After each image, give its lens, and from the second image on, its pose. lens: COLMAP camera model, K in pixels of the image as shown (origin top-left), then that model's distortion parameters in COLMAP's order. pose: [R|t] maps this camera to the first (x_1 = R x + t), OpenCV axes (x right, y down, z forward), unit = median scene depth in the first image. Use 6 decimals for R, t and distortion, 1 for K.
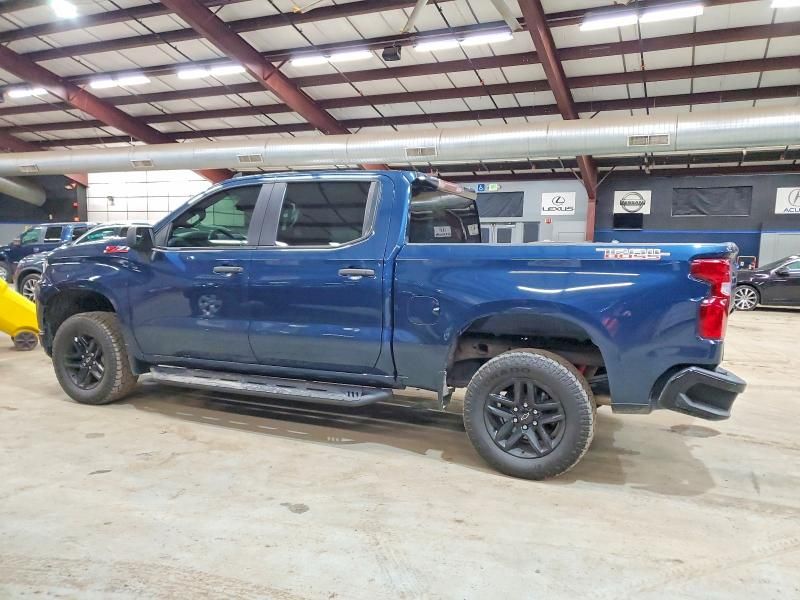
lens RADIAL K [[638.1, 0, 395.3], [0, 638.1, 299.8], [0, 0, 1]] dist [0.037089, -0.003363]
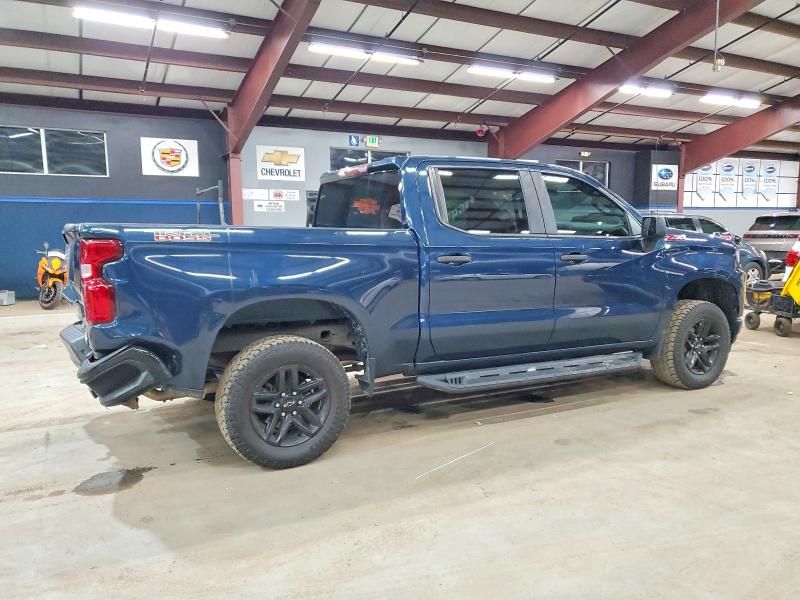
lens RADIAL K [[638.1, 0, 395.3], [0, 638.1, 299.8], [0, 0, 1]] dist [0.037089, -0.003363]
pose [[-0.616678, 0.068078, -0.784266, 0.945698], [-0.057401, 0.989713, 0.131047, -0.125383], [0.785120, 0.125832, -0.606427, 1.918794]]
